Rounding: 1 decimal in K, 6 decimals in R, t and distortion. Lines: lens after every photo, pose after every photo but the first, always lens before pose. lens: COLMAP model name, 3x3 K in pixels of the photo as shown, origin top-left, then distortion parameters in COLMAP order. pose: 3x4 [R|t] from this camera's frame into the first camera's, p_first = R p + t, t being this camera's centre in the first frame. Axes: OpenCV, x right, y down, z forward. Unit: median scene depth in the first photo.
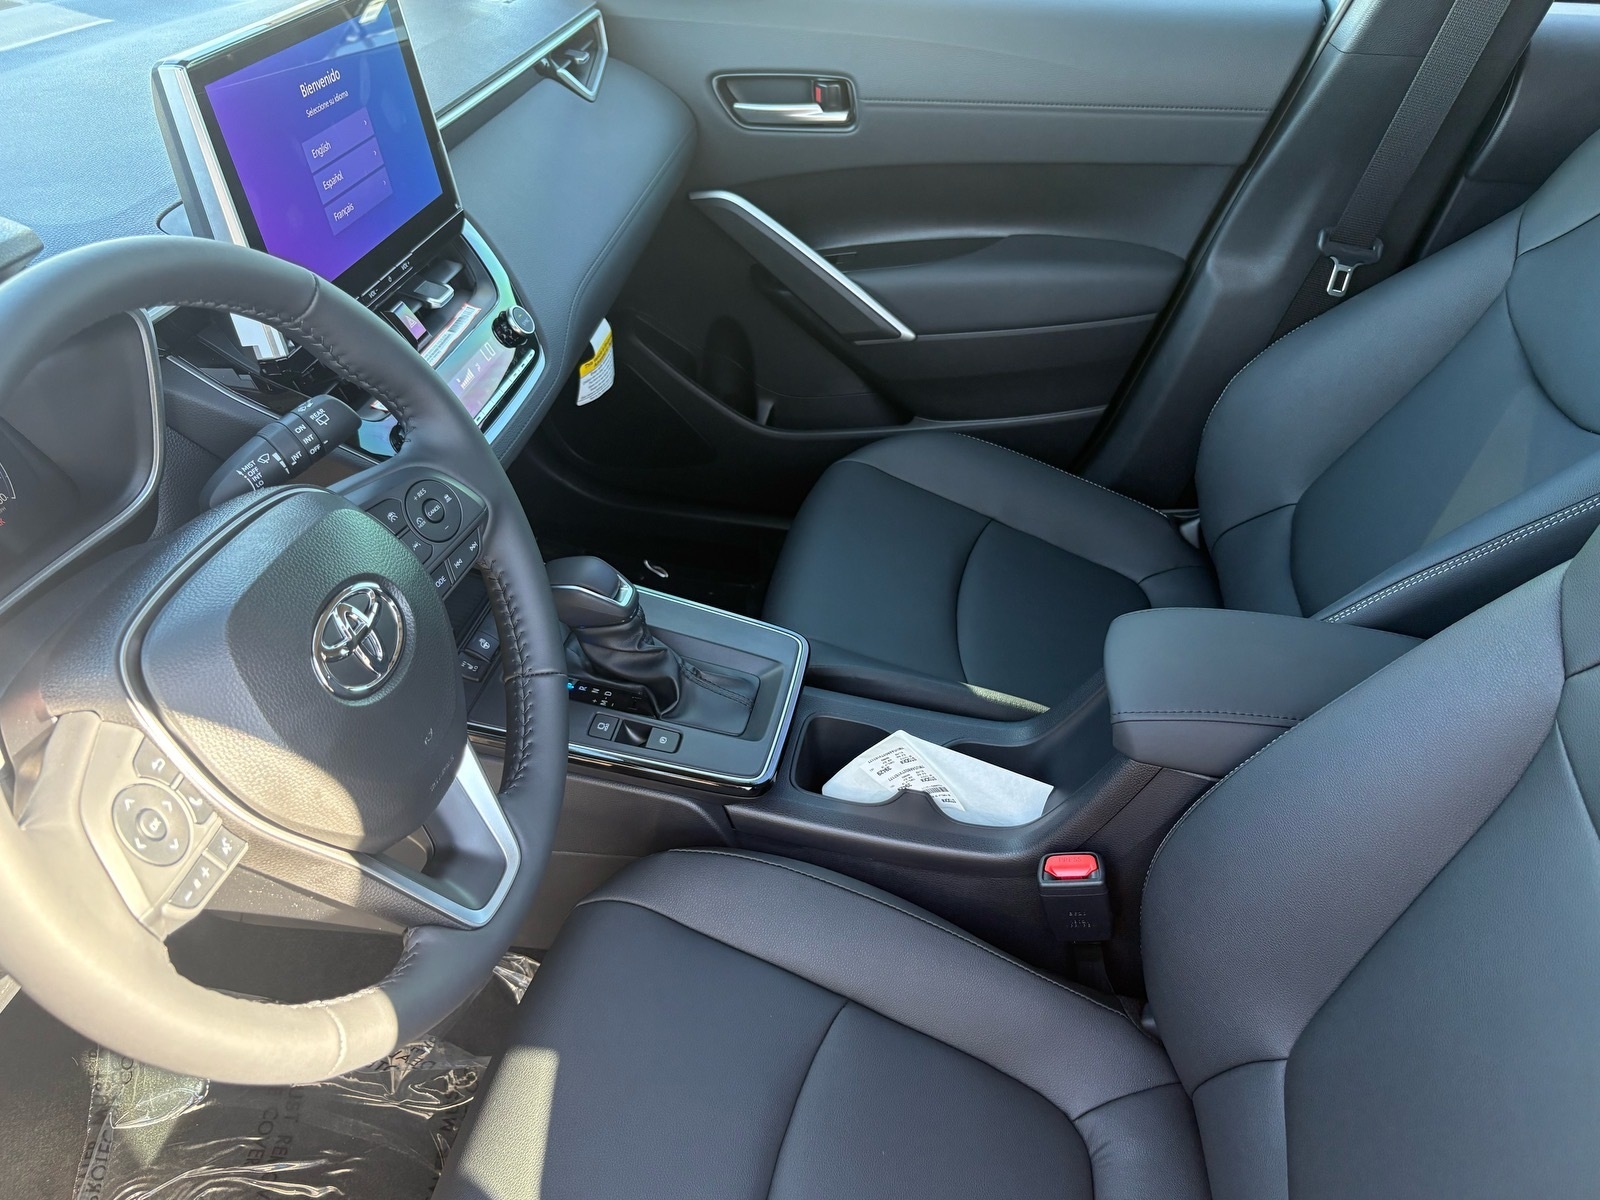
lens RADIAL K [[1272.3, 0, 788.0], [0, 1272.3, 610.9], [0, 0, 1]] dist [0.048219, -0.019733]
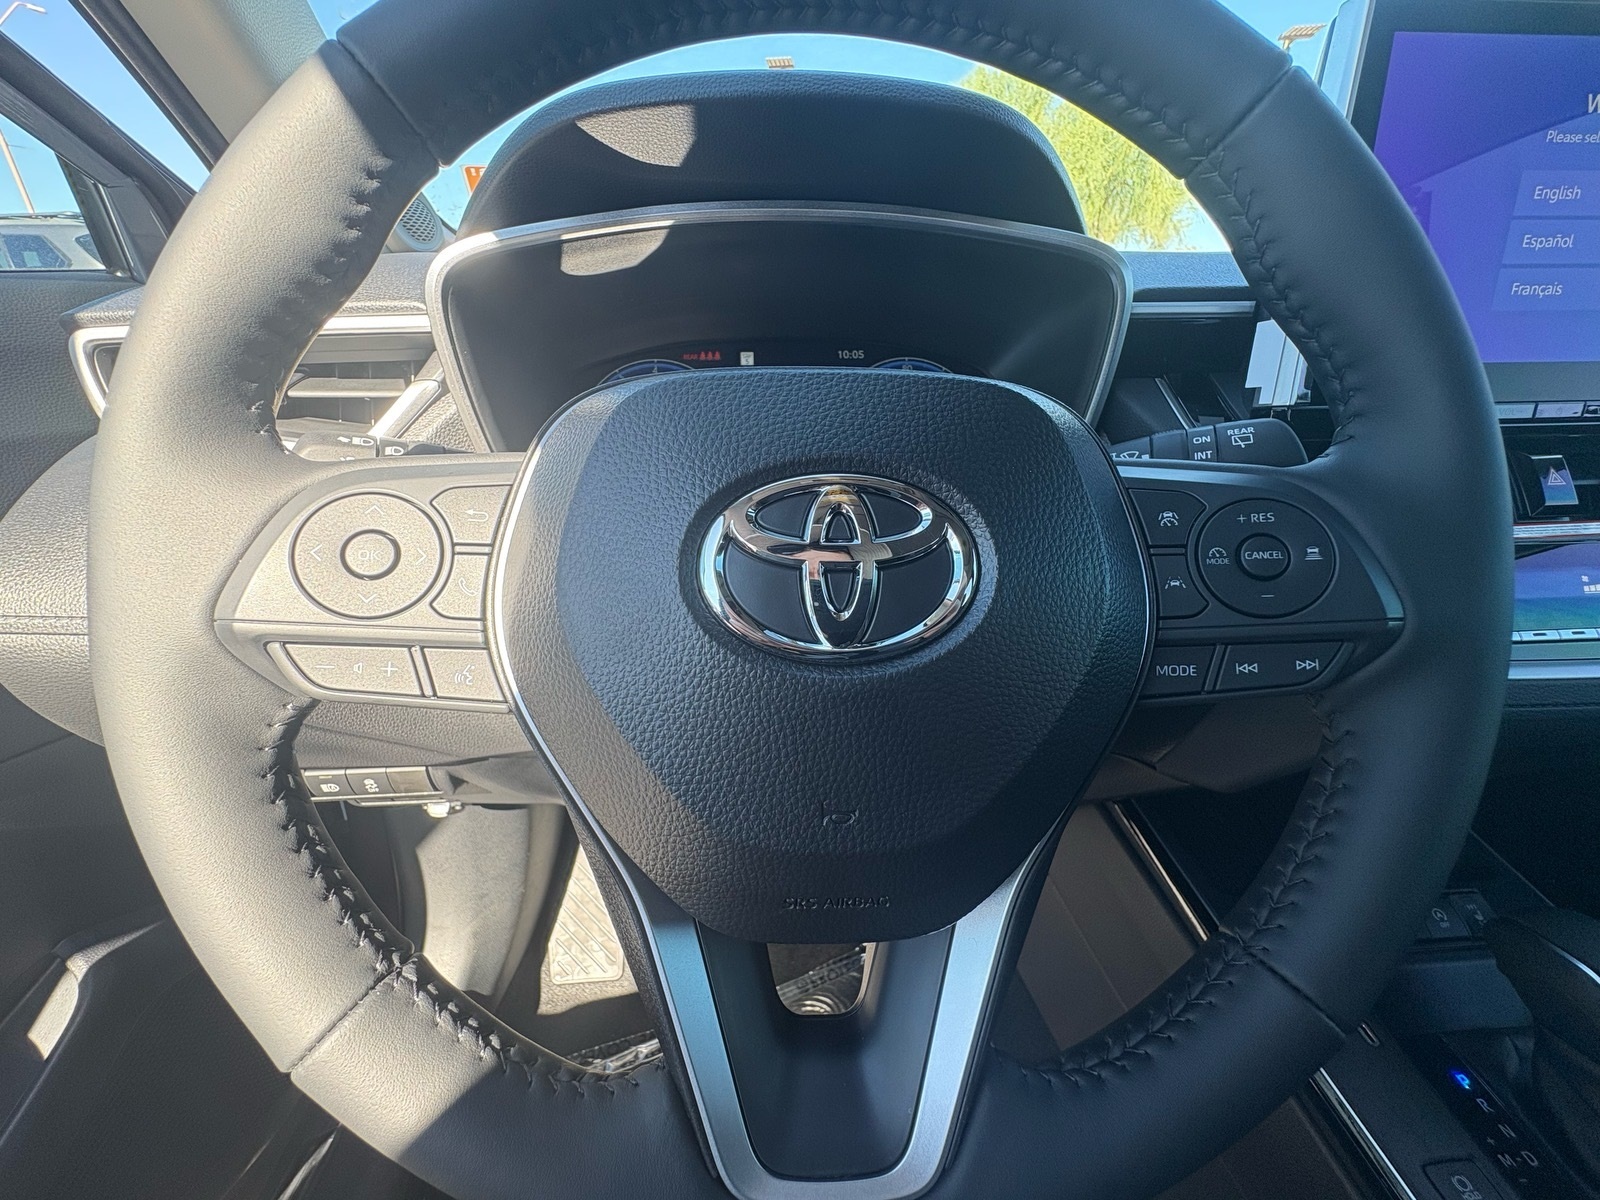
lens RADIAL K [[653.0, 0, 781.9], [0, 653.0, 589.2], [0, 0, 1]] dist [-0.001070, -0.000151]
pose [[0.251851, 0.362787, -0.897194, -0.056437], [-0.566266, 0.807048, 0.167380, -0.000798], [0.784802, 0.465895, 0.408689, 0.502717]]
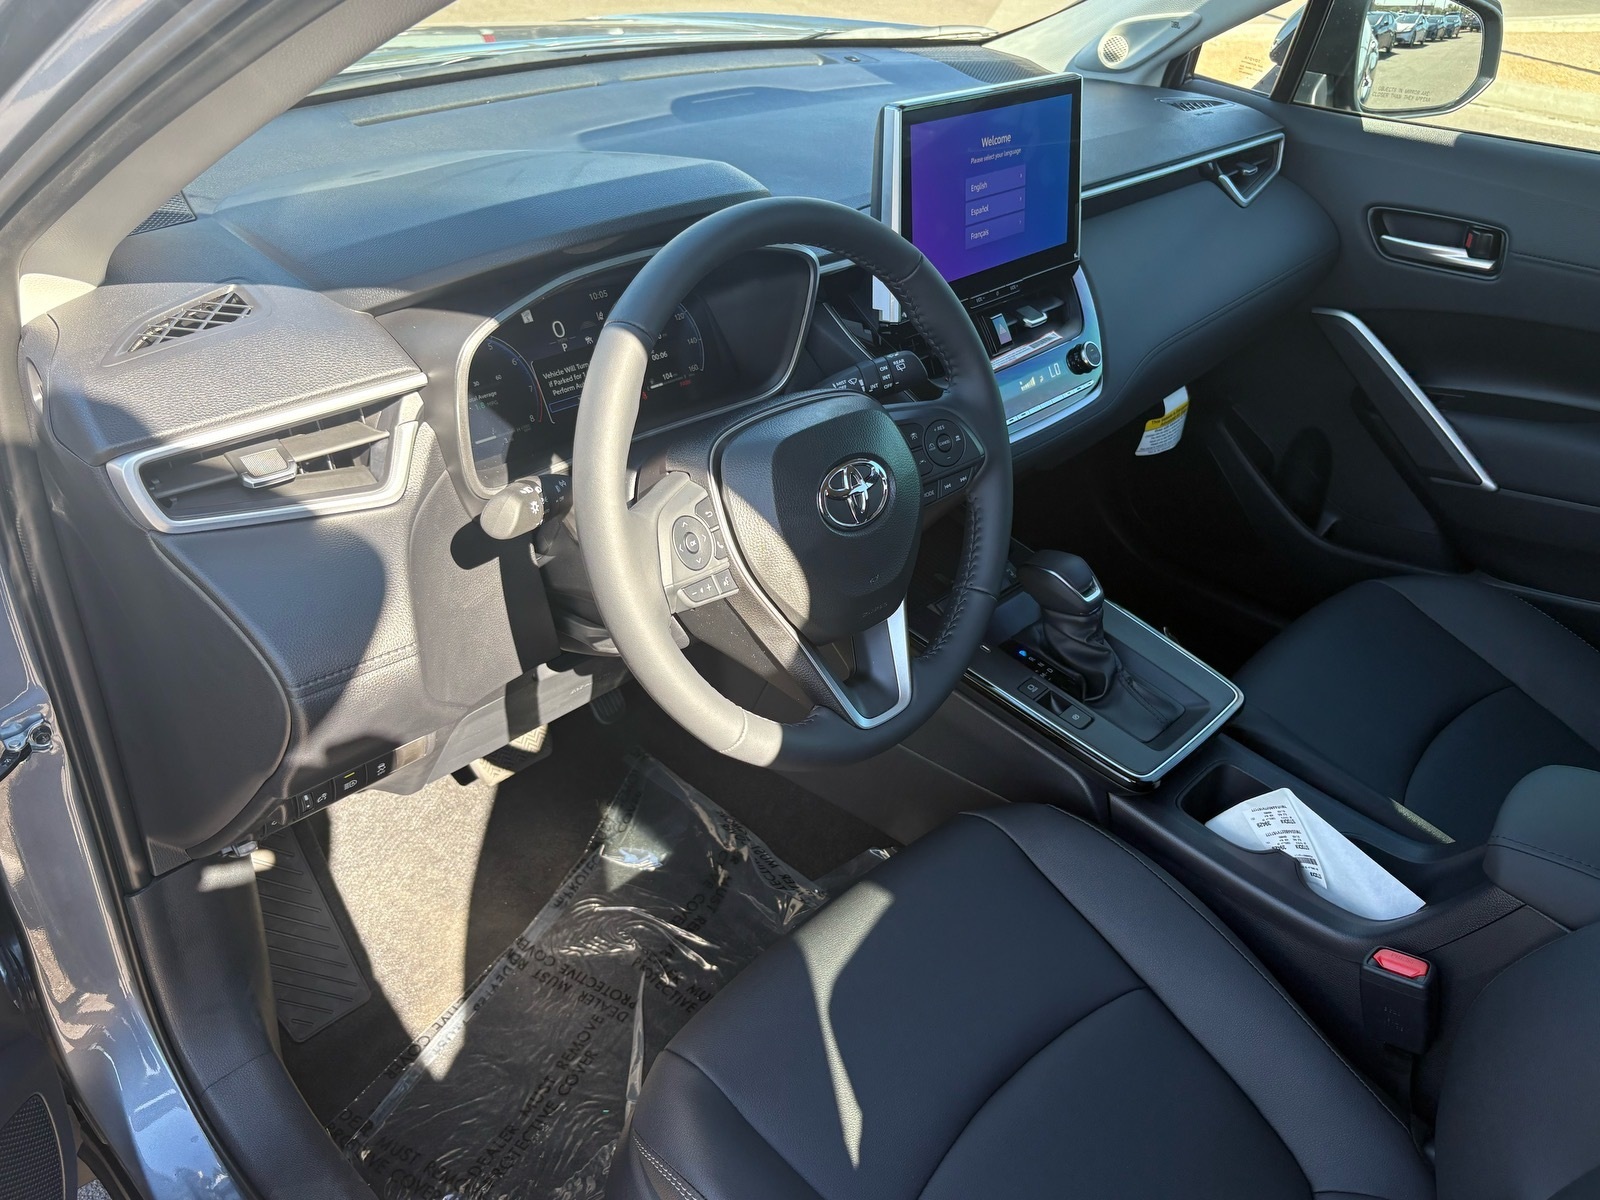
lens RADIAL K [[1272.3, 0, 795.6], [0, 1272.3, 589.8], [0, 0, 1]] dist [0.048219, -0.019733]
pose [[0.843971, 0.316625, -0.432968, 0.149455], [-0.353962, 0.935240, -0.006037, 0.088007], [0.403017, 0.158350, 0.901389, -0.169617]]
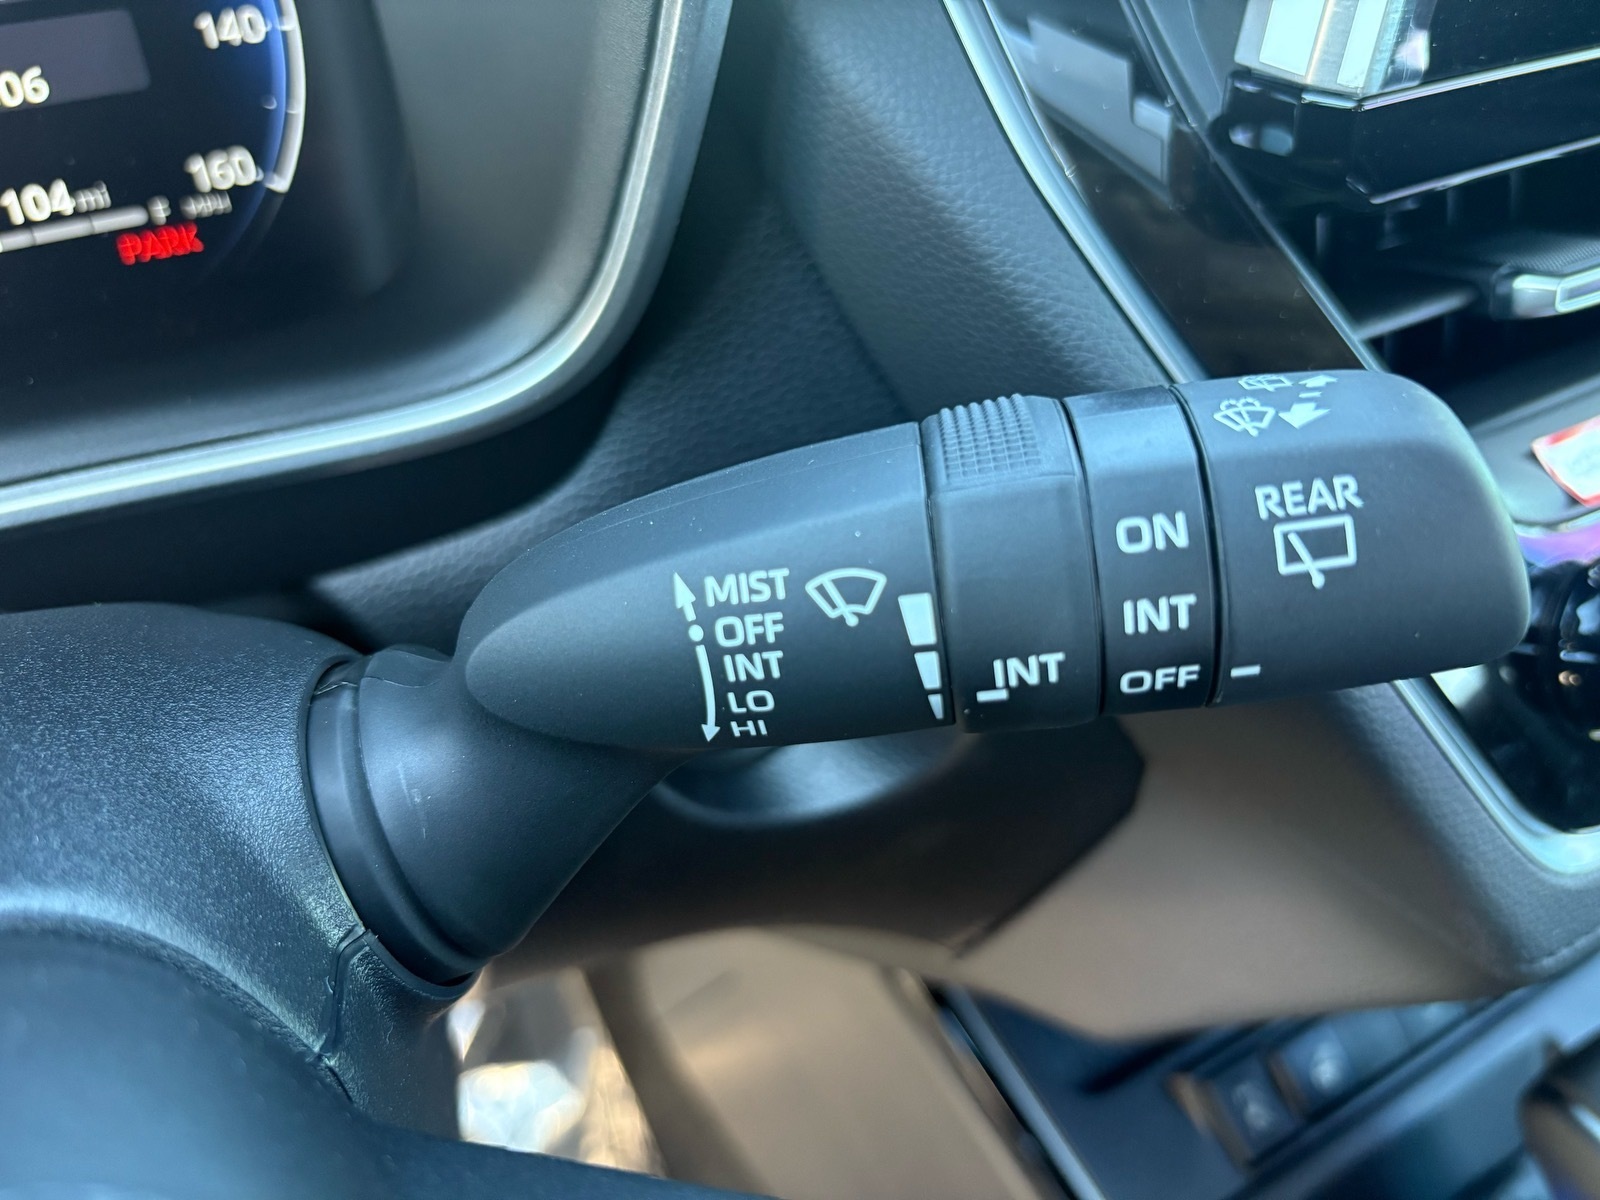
lens RADIAL K [[1272.3, 0, 799.4], [0, 1272.3, 589.3], [0, 0, 1]] dist [0.048219, -0.019733]
pose [[0.659789, 0.569595, -0.490143, -0.237010], [-0.507043, 0.818853, 0.269050, -0.111728], [0.554604, 0.071008, 0.829079, 0.611717]]
